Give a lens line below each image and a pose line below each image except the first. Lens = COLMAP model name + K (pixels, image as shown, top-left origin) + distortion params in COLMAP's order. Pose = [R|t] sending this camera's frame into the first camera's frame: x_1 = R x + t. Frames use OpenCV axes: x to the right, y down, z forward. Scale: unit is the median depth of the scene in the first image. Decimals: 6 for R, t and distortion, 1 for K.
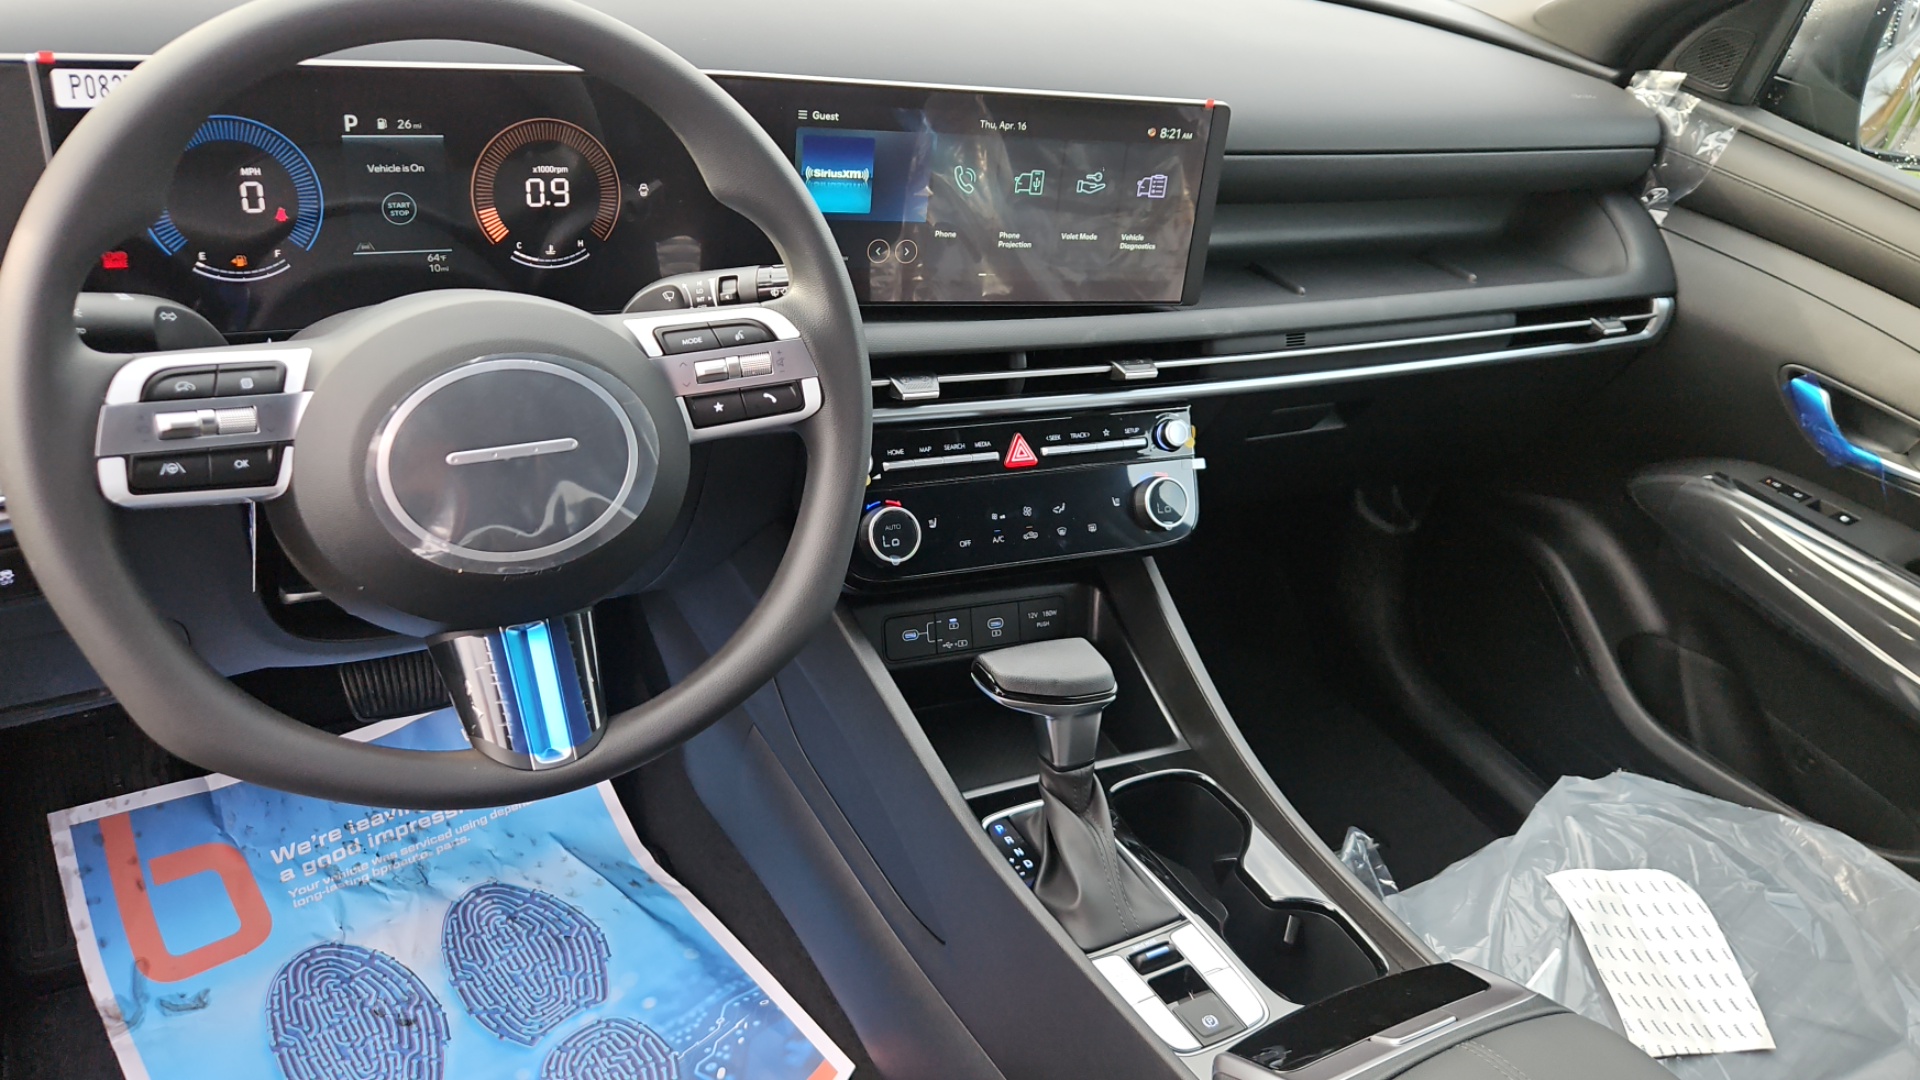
lens RADIAL K [[1386.7, 0, 948.5], [0, 1386.7, 541.1], [0, 0, 1]] dist [0.078250, -0.060997]
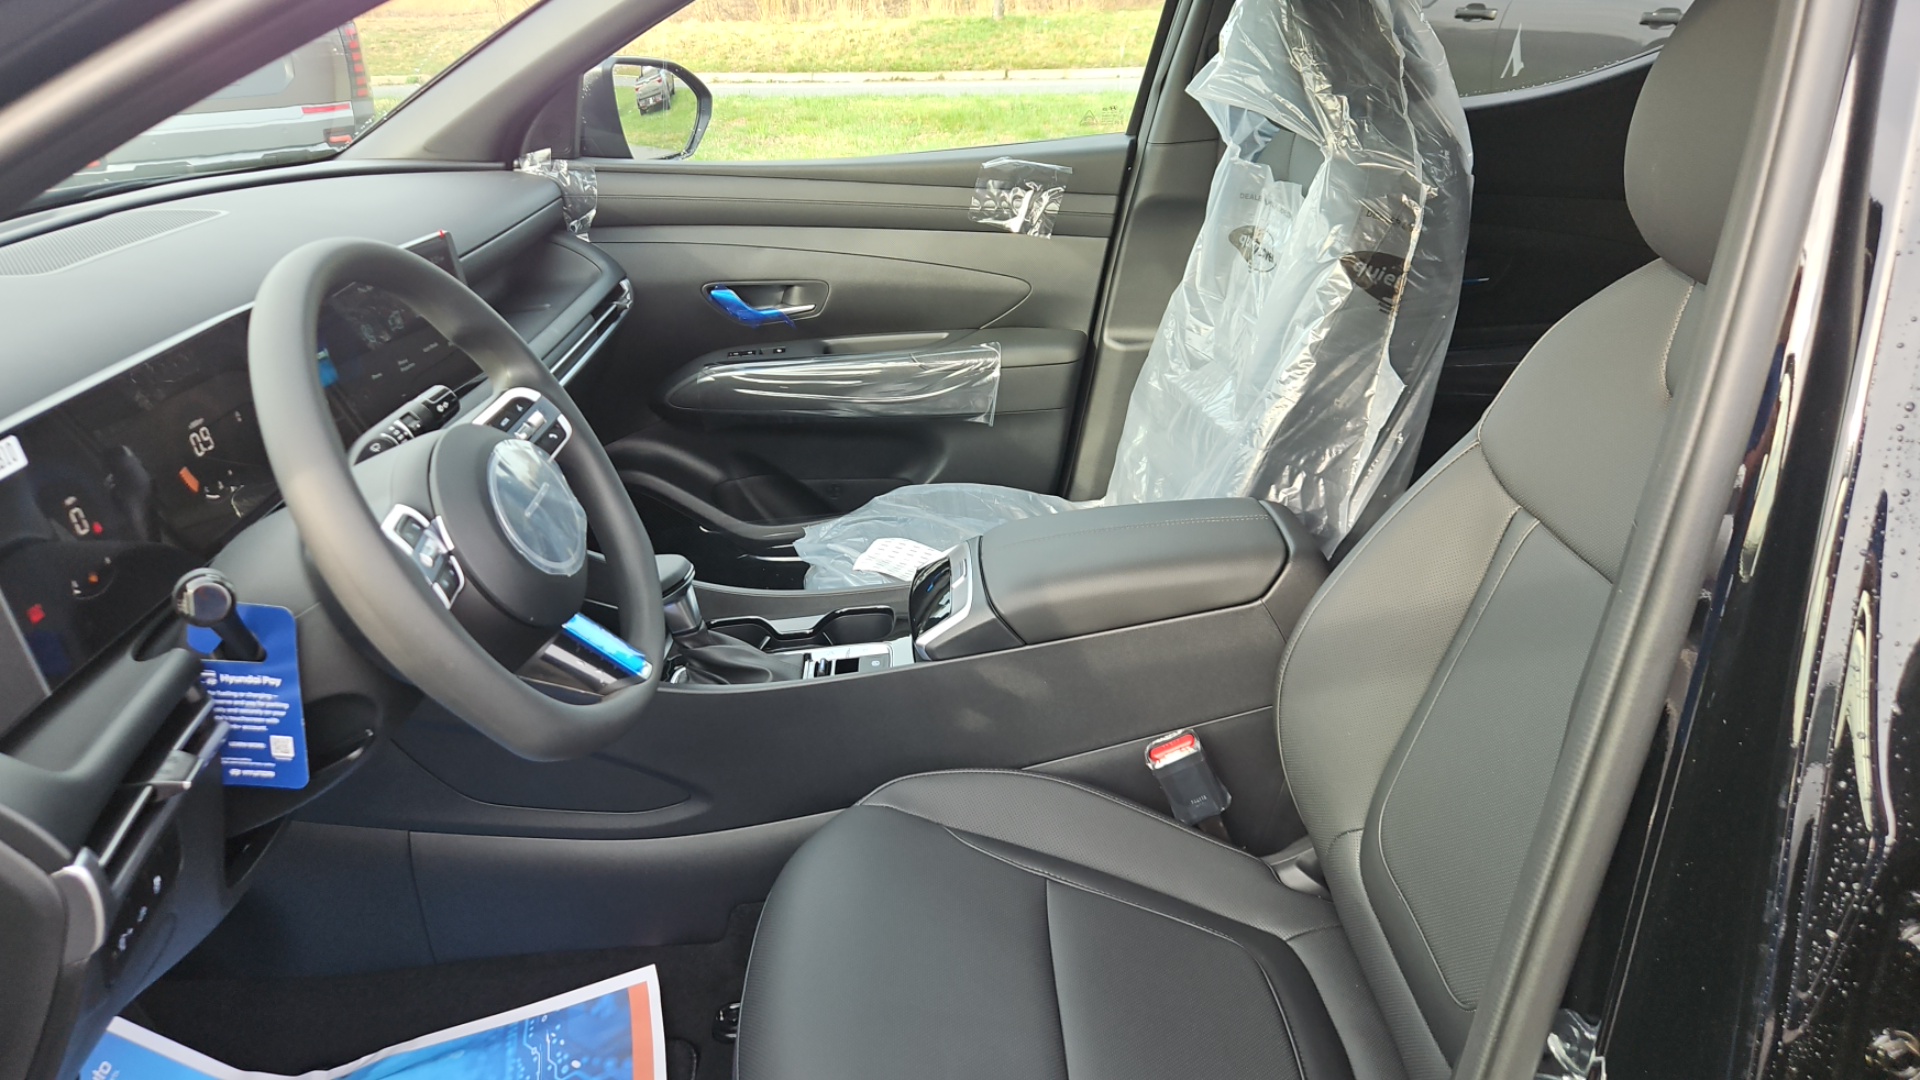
lens RADIAL K [[1386.7, 0, 948.5], [0, 1386.7, 541.1], [0, 0, 1]] dist [0.078250, -0.060997]
pose [[0.460282, -0.490053, 0.740262, -0.614741], [0.559244, 0.807652, 0.186937, -0.029436], [-0.689483, 0.327943, 0.645807, -0.138818]]
